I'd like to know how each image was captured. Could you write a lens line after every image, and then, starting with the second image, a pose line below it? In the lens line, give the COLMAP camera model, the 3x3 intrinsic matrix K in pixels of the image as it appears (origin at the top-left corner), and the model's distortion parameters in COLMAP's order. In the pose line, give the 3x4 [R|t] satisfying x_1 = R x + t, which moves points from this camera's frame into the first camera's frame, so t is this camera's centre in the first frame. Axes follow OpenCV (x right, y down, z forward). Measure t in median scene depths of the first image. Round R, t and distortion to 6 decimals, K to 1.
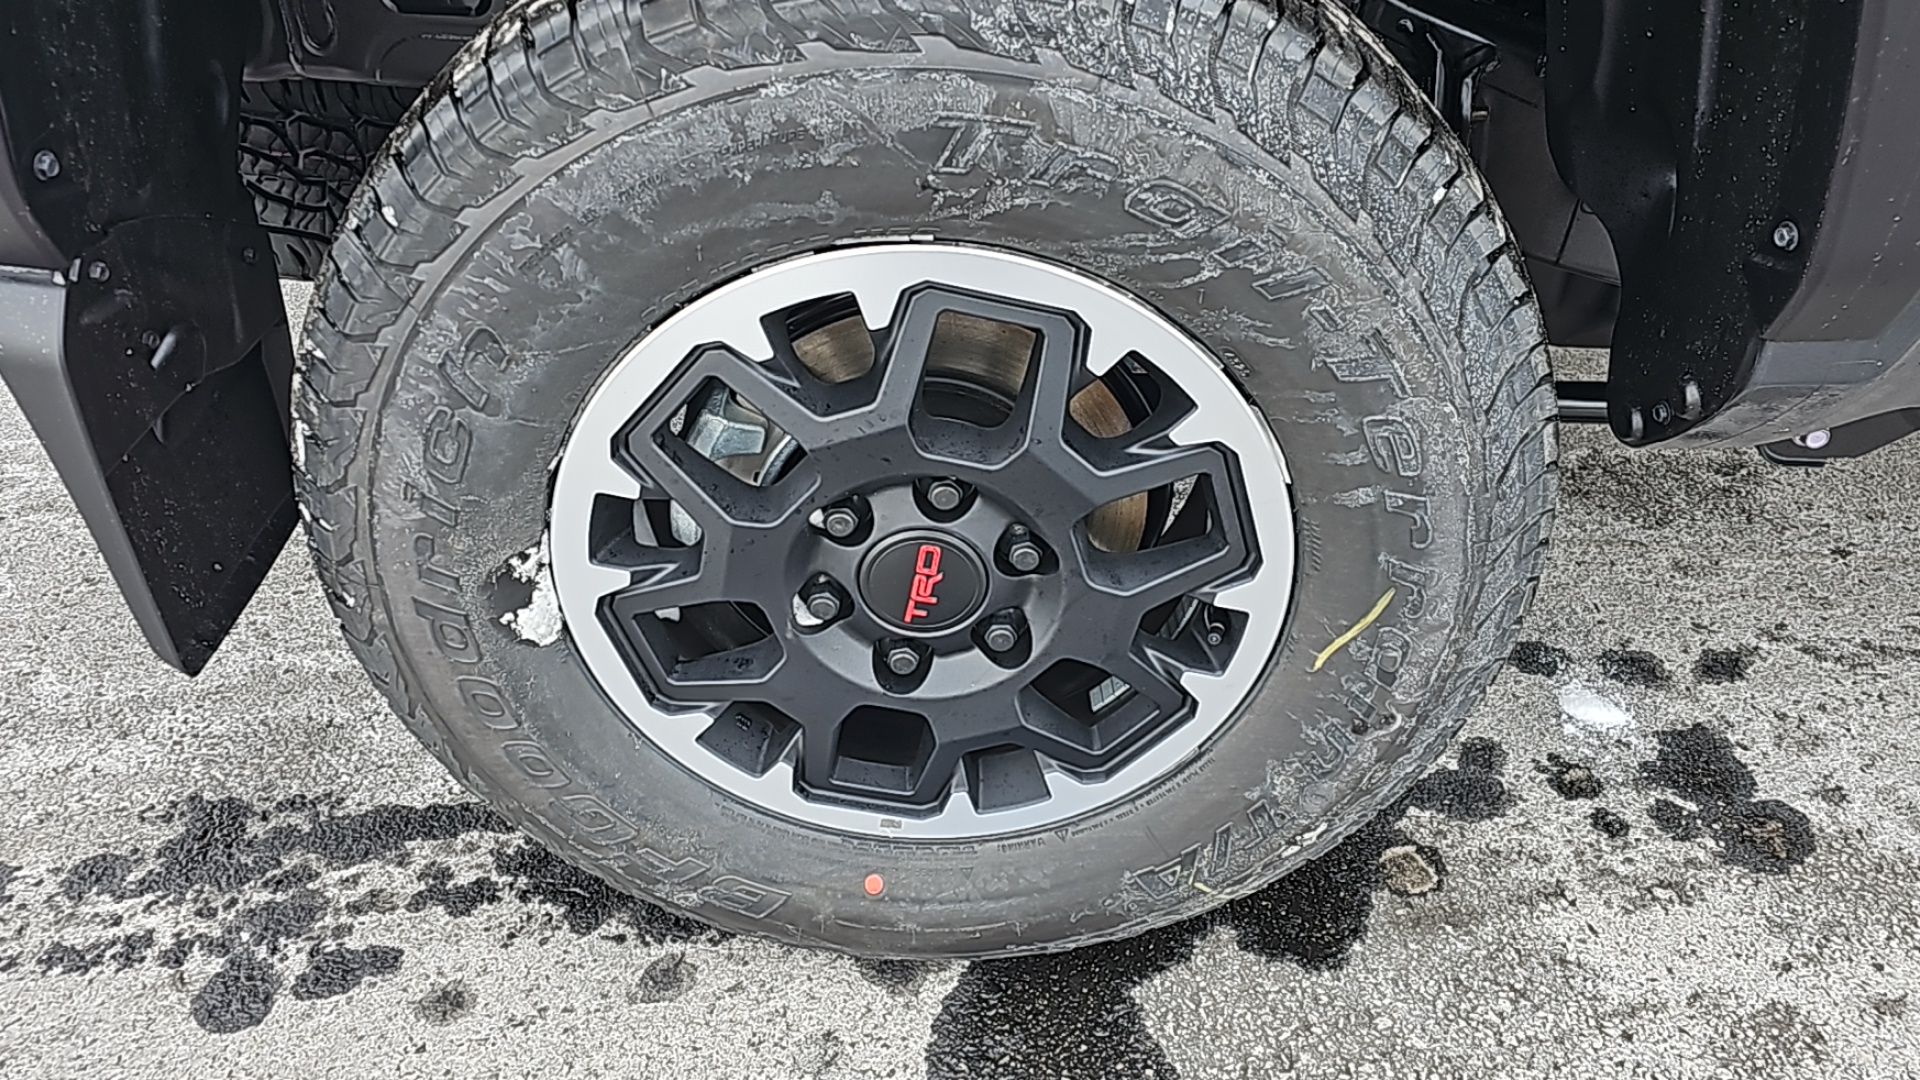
lens RADIAL K [[1368.2, 0, 947.8], [0, 1368.2, 539.1], [0, 0, 1]] dist [0.069013, -0.046044]
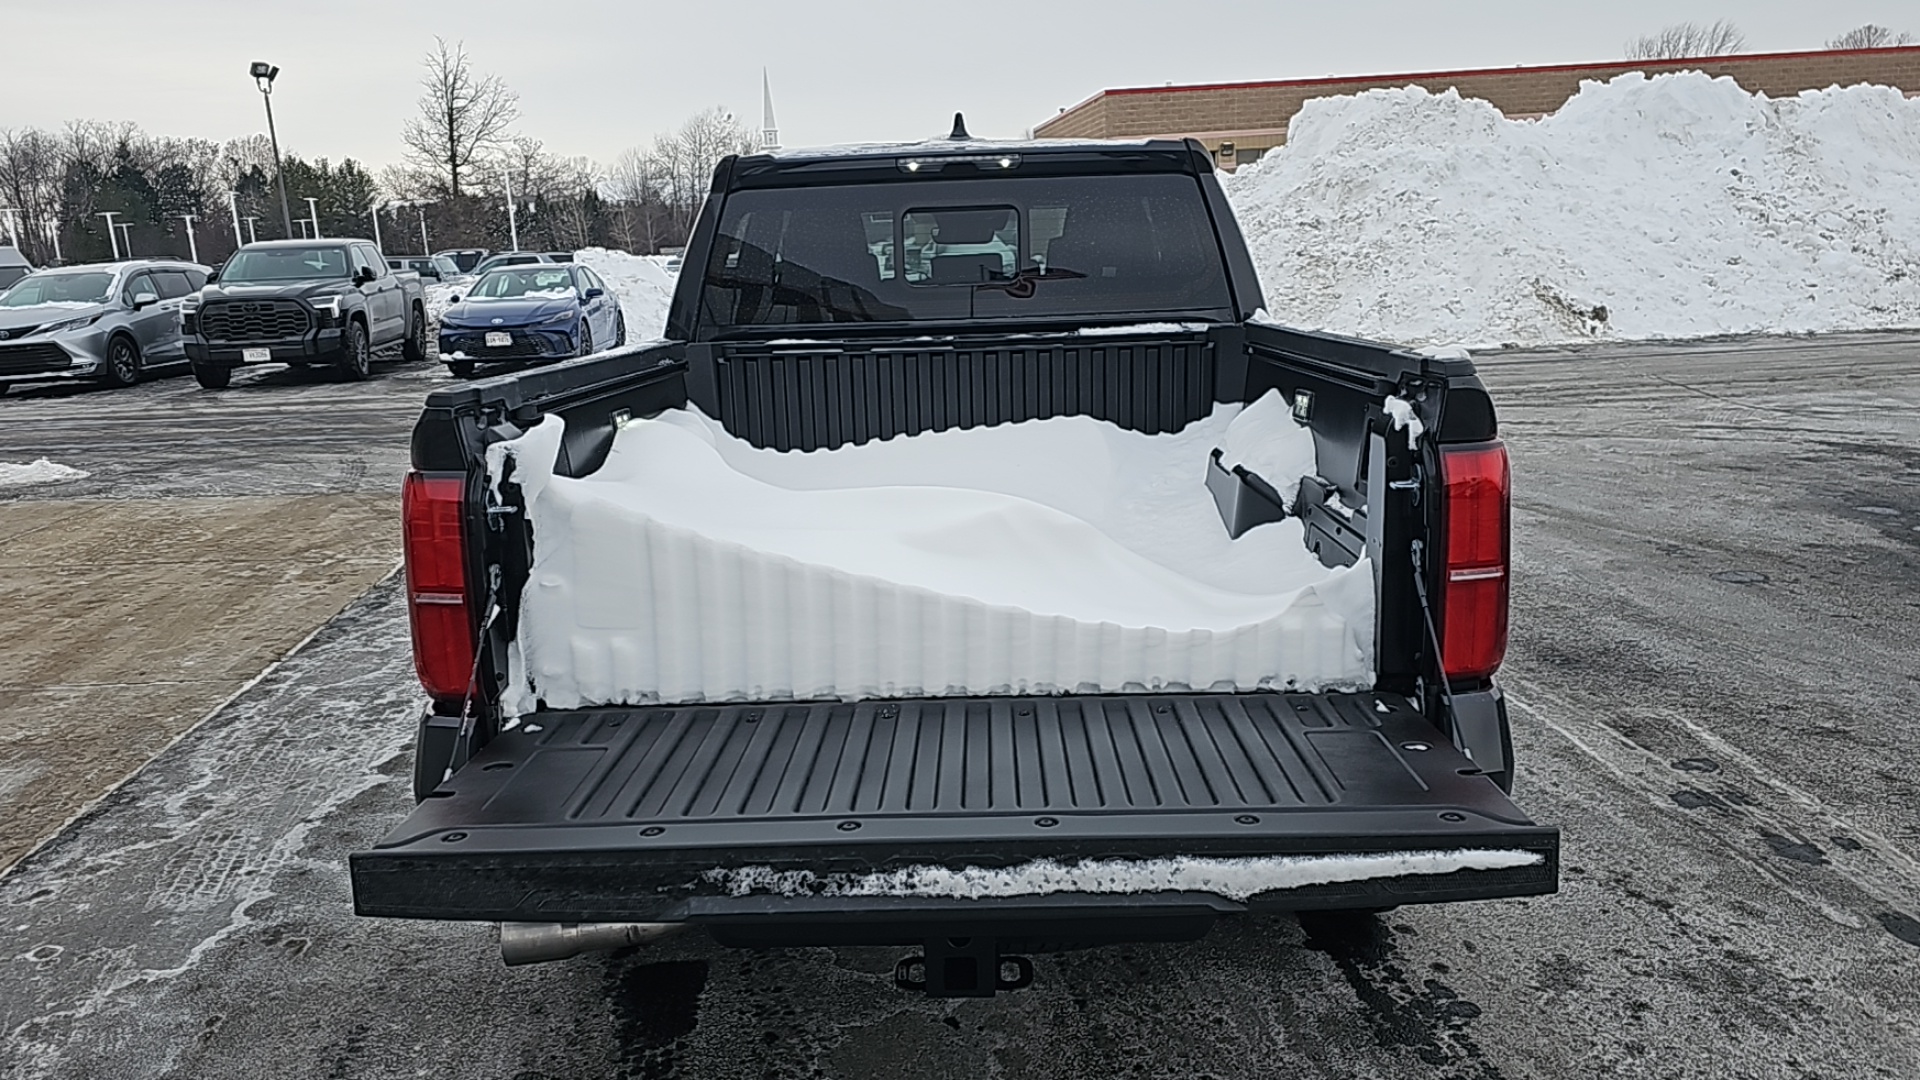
lens RADIAL K [[1368.2, 0, 948.8], [0, 1368.2, 544.4], [0, 0, 1]] dist [0.069013, -0.046044]
pose [[0.011939, -0.236331, 0.971599, -3.192522], [0.612364, 0.769873, 0.179739, -1.576221], [-0.790486, 0.592827, 0.153912, 0.946492]]
